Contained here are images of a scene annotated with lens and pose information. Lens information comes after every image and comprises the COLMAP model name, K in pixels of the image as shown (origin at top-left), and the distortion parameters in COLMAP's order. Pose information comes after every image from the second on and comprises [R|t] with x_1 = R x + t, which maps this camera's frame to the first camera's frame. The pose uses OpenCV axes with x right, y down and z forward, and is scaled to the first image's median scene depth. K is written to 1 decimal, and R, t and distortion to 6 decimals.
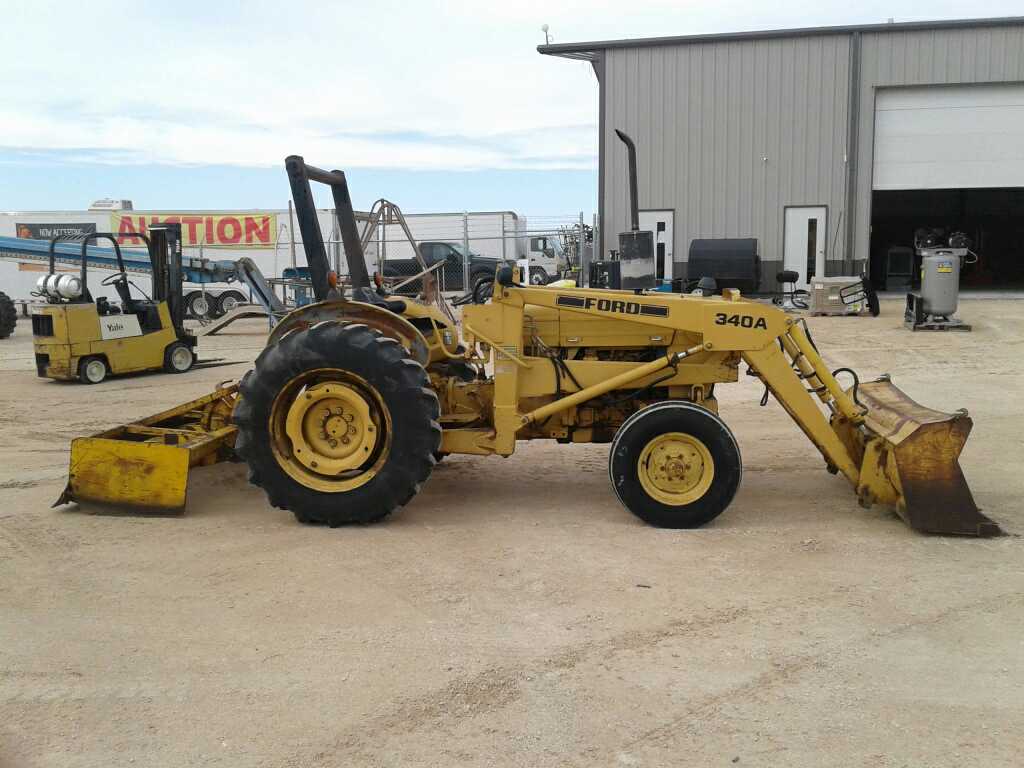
lens RADIAL K [[1042.5, 0, 512.0], [0, 1042.5, 384.0], [0, 0, 1]] dist [-0.002158, -0.005373]
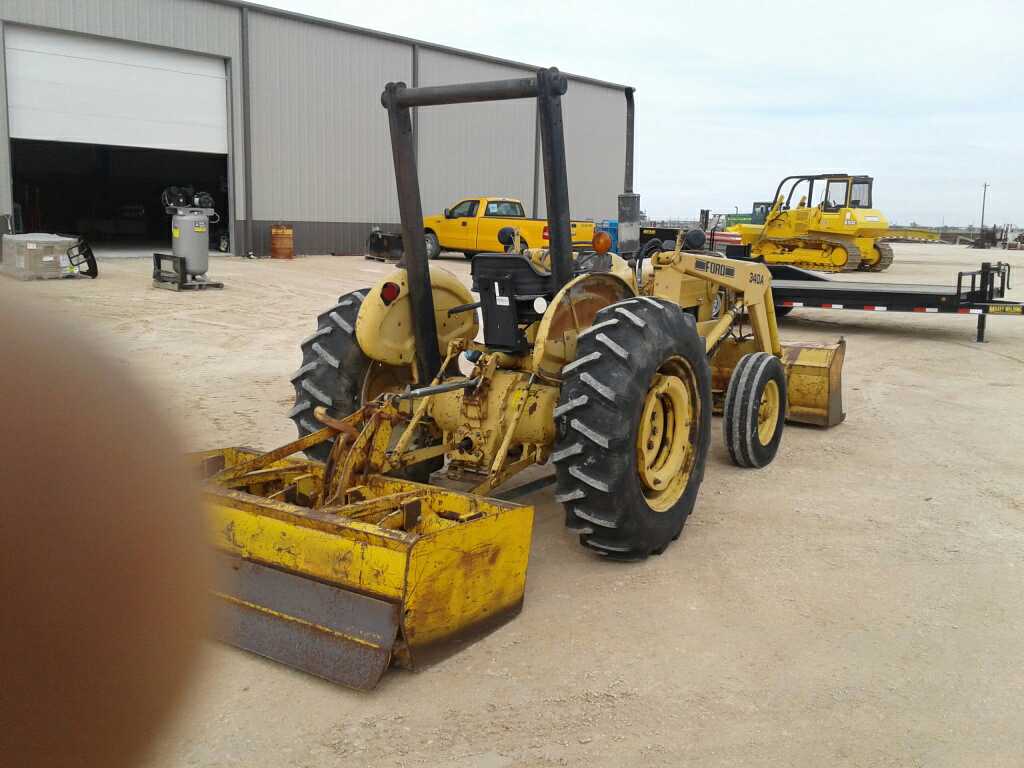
lens RADIAL K [[1014.8, 0, 512.0], [0, 1014.8, 384.0], [0, 0, 1]] dist [0.009935, 0.006537]
pose [[0.398164, -0.128100, 0.908326, -0.381749], [0.087856, 0.990975, 0.101245, -0.033864], [-0.913098, 0.039490, 0.405824, 0.326509]]
